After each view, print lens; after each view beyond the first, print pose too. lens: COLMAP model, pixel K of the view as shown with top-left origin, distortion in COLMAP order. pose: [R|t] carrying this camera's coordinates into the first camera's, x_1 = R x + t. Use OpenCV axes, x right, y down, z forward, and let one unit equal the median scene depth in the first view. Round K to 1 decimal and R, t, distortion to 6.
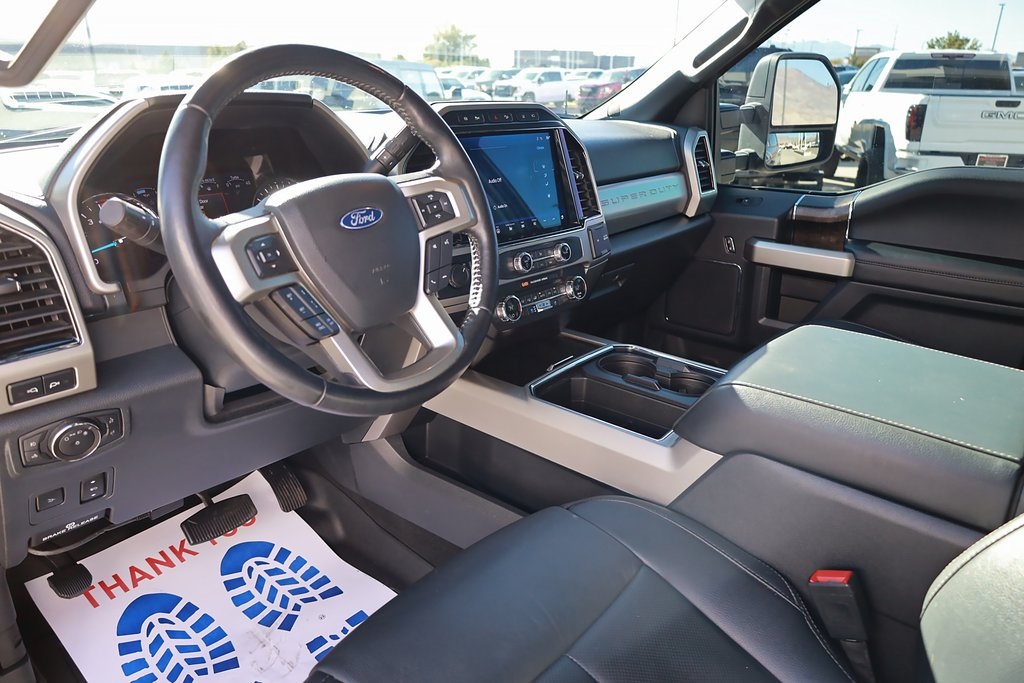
lens RADIAL K [[697.5, 0, 536.8], [0, 697.5, 344.1], [0, 0, 1]] dist [-0.072212, 0.232890]
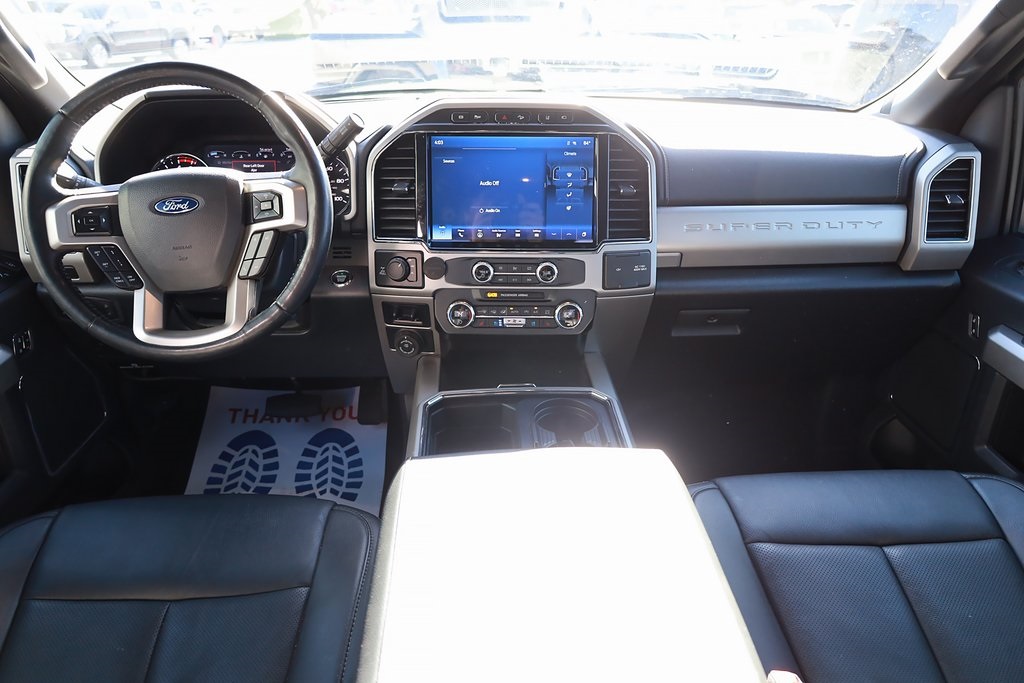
lens RADIAL K [[694.0, 0, 512.0], [0, 694.0, 341.5], [0, 0, 1]] dist [-0.015018, 0.004594]
pose [[0.673896, 0.319527, -0.666158, 0.622845], [-0.262262, 0.946381, 0.188629, -0.200623], [0.690712, 0.047591, 0.721562, 0.311466]]
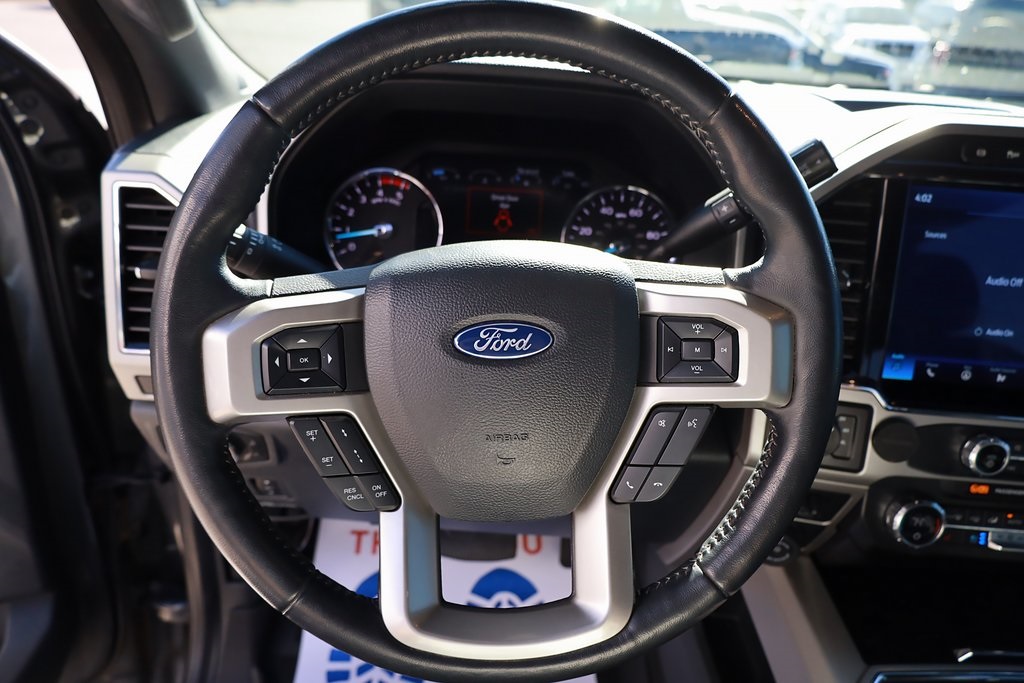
lens RADIAL K [[711.2, 0, 512.0], [0, 711.2, 341.5], [0, 0, 1]] dist [-0.010656, -0.002828]
pose [[0.625532, 0.387555, -0.677134, 0.073924], [-0.325202, 0.918429, 0.225239, -0.180036], [0.709192, 0.079311, 0.700540, 0.362903]]
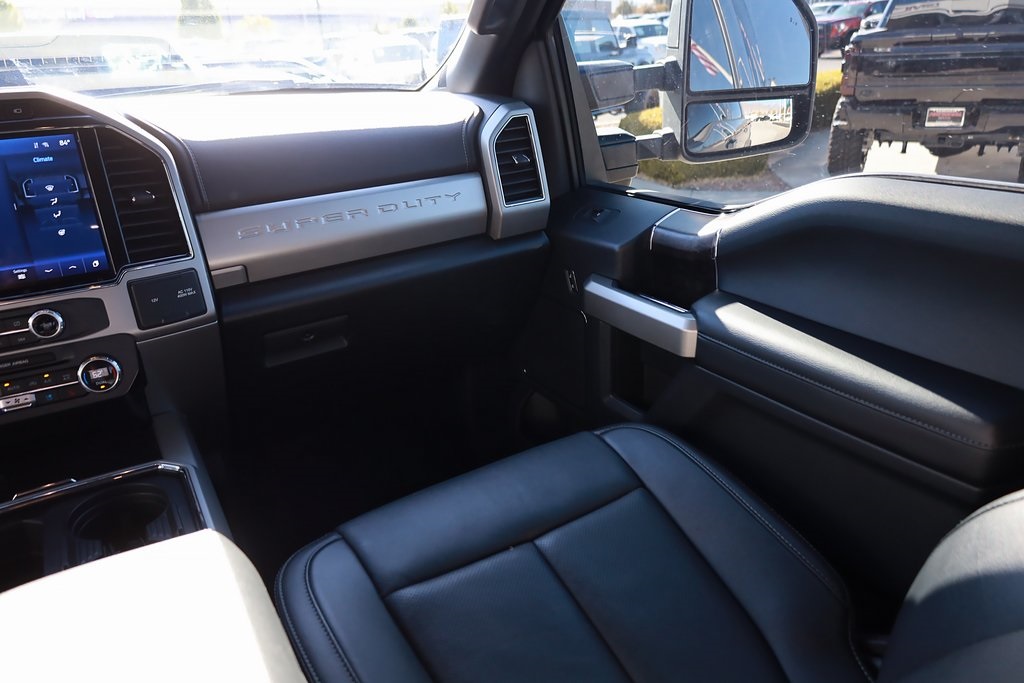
lens RADIAL K [[688.8, 0, 489.4], [0, 688.8, 338.7], [0, 0, 1]] dist [0.018422, -0.000424]
pose [[0.937580, 0.088971, -0.336197, 0.630500], [-0.069854, 0.995198, 0.068560, -0.187130], [0.340683, -0.040795, 0.939293, 0.517120]]
